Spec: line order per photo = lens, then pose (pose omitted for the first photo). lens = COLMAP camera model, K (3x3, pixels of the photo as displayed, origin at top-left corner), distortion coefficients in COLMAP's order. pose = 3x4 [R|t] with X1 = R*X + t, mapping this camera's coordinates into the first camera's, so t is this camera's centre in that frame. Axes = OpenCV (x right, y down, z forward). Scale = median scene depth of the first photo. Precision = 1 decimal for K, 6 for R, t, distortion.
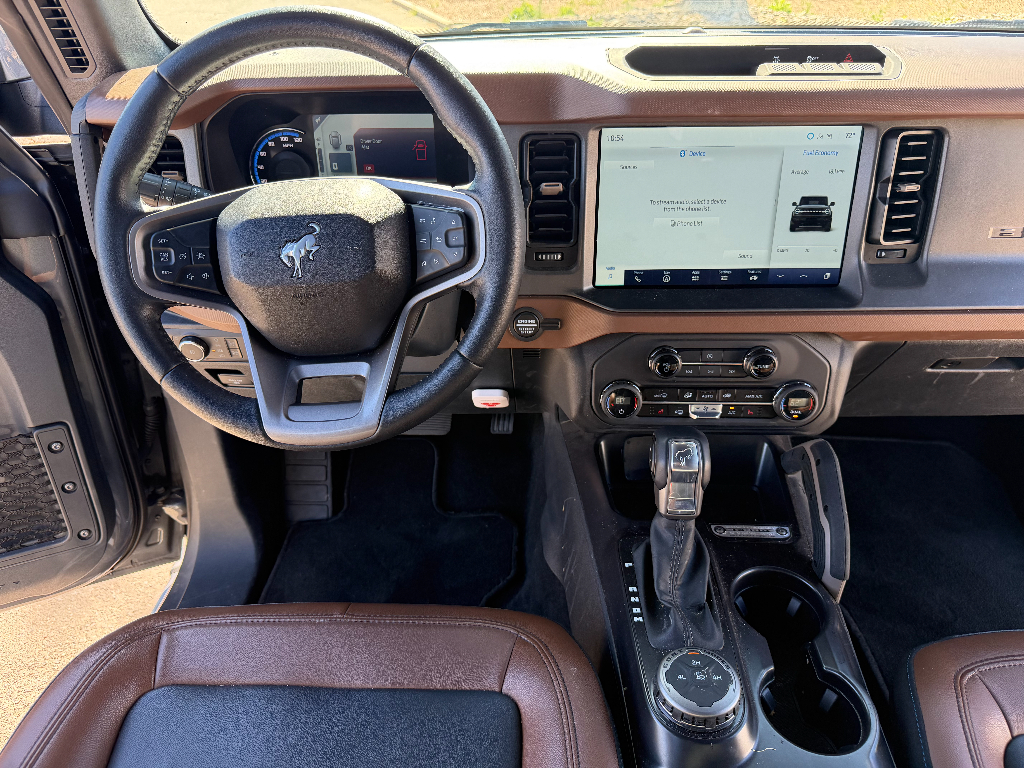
lens RADIAL K [[723.4, 0, 502.9], [0, 723.4, 386.3], [0, 0, 1]] dist [0.053015, -0.066634]
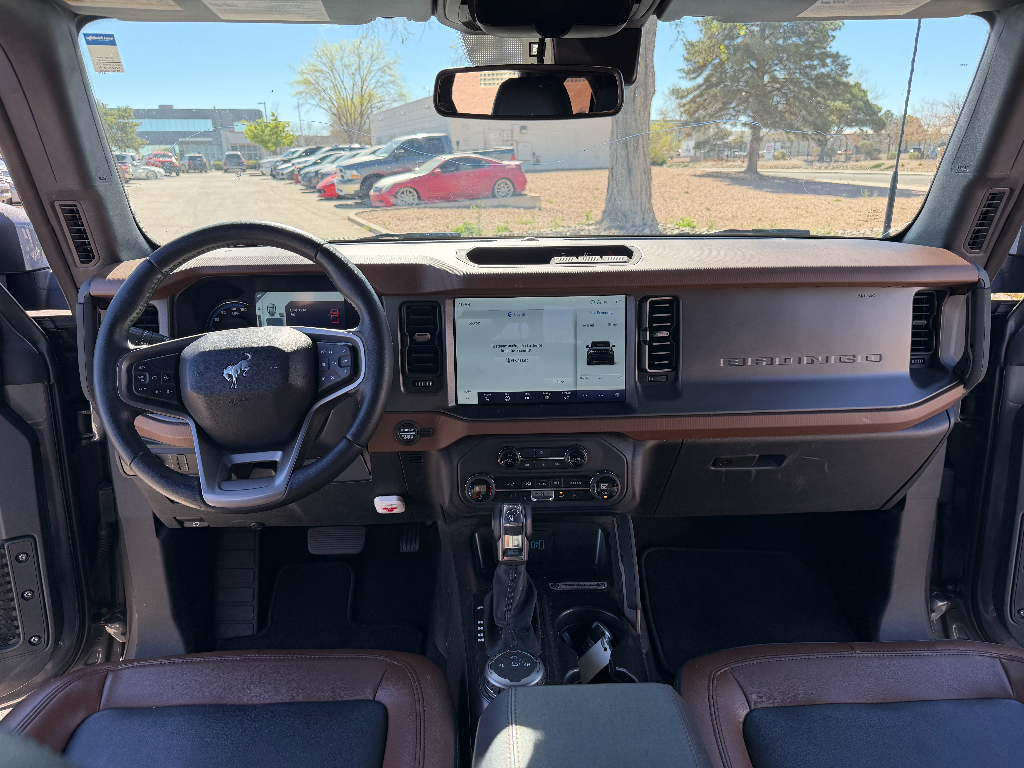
lens RADIAL K [[723.4, 0, 505.6], [0, 723.4, 389.6], [0, 0, 1]] dist [0.053015, -0.066634]
pose [[0.997613, -0.013629, 0.067693, 0.134388], [0.030289, 0.967352, -0.251619, 0.194834], [-0.062053, 0.253069, 0.965456, -0.368677]]
